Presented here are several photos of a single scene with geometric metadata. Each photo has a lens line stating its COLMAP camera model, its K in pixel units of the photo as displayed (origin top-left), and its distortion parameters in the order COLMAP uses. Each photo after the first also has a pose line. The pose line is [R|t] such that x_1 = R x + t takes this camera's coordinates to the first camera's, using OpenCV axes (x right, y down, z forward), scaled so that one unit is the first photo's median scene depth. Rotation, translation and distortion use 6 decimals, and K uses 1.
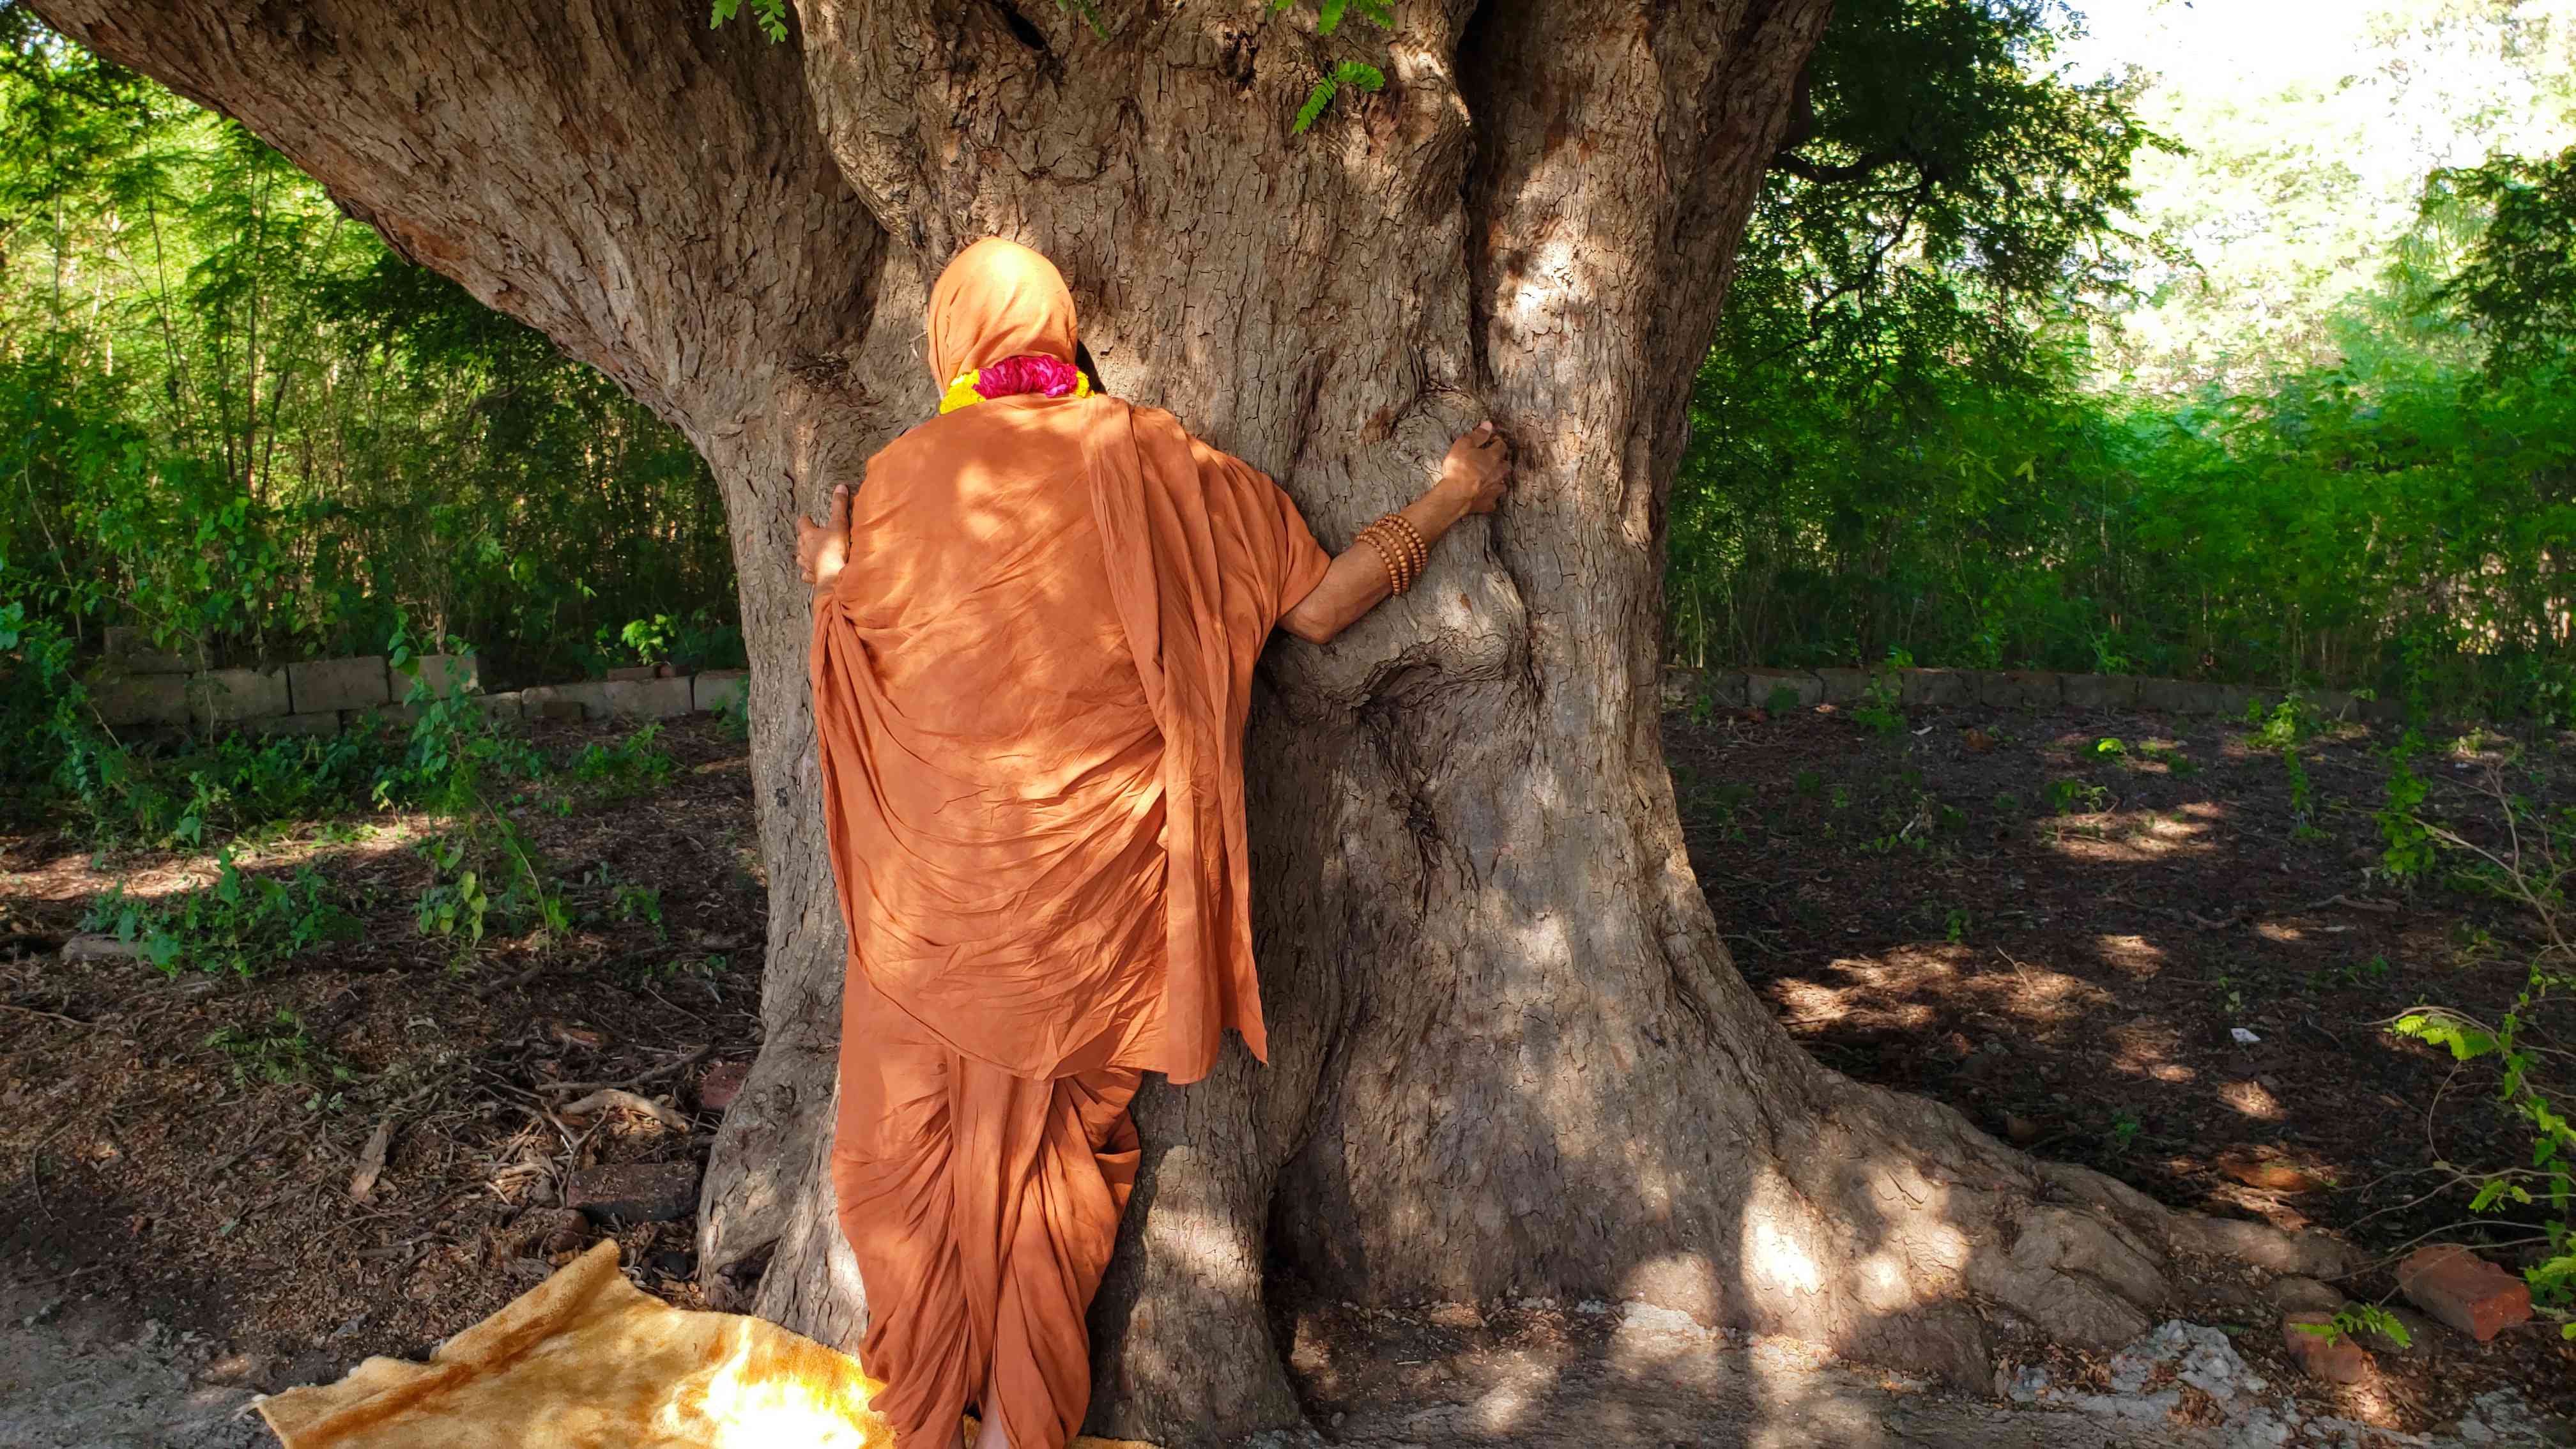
lens RADIAL K [[1049.2, 0, 1287.2], [0, 1049.2, 711.3], [0, 0, 1]] dist [0.001627, 0.000063]
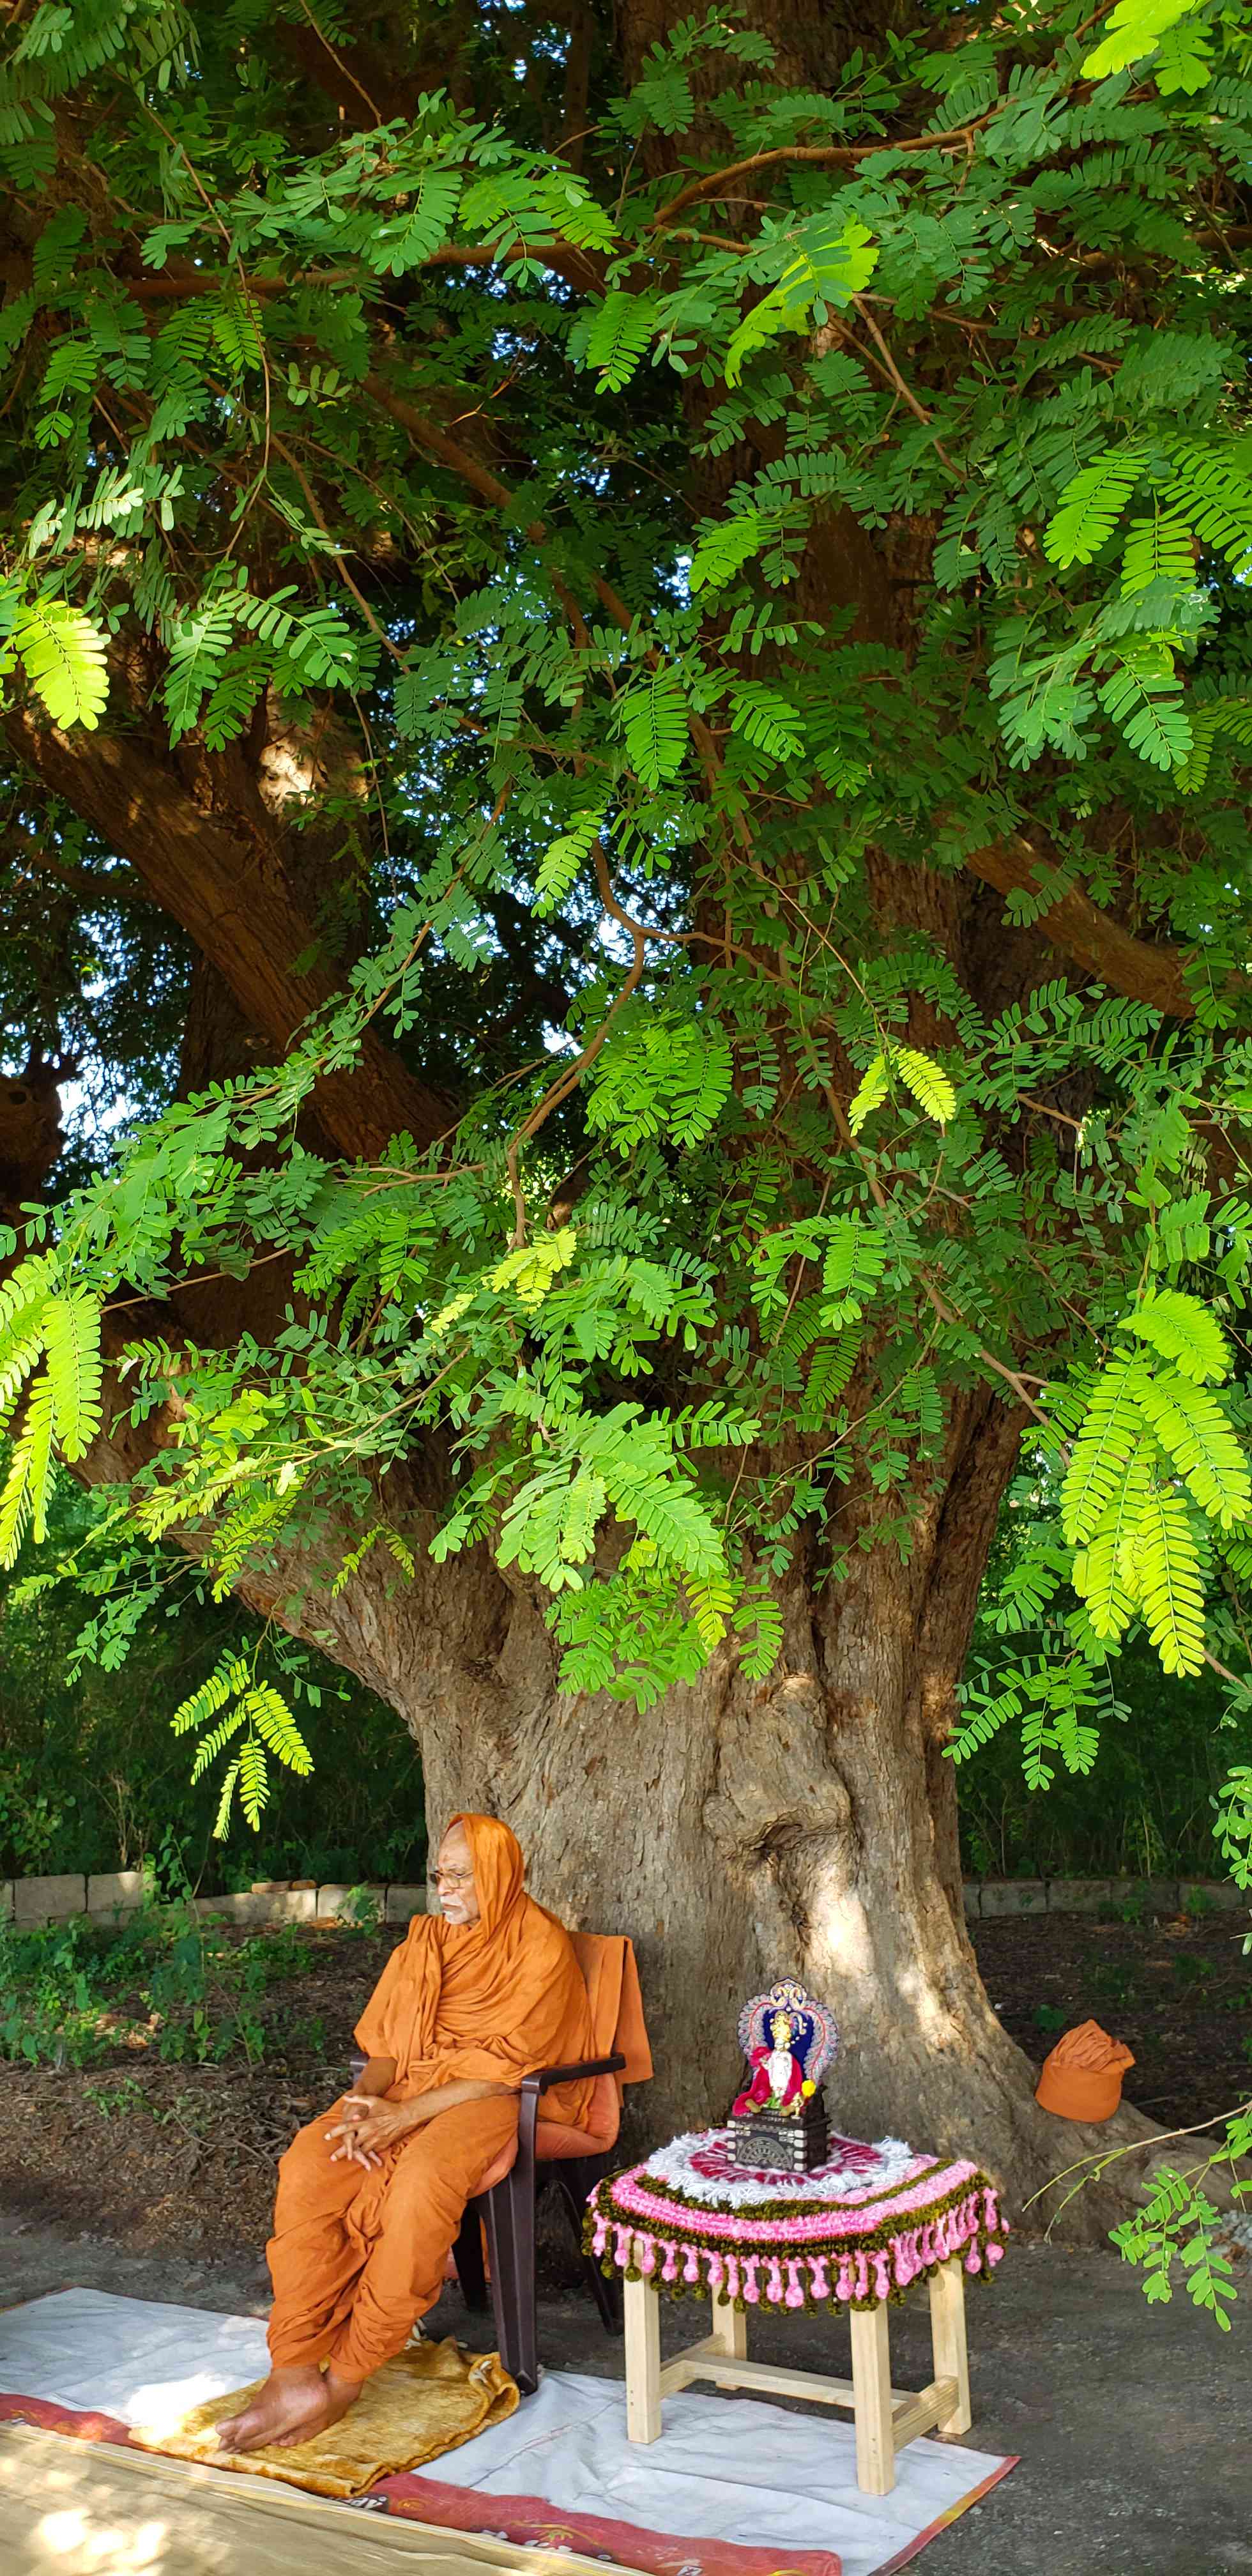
lens RADIAL K [[1805.4, 0, 620.4], [0, 1805.4, 1281.7], [0, 0, 1]] dist [0.064856, 0.000535]
pose [[0.982540, -0.061871, -0.175460, 0.397289], [-0.018973, 0.904849, -0.425309, 0.402889], [0.185079, 0.421212, 0.887877, -2.040665]]
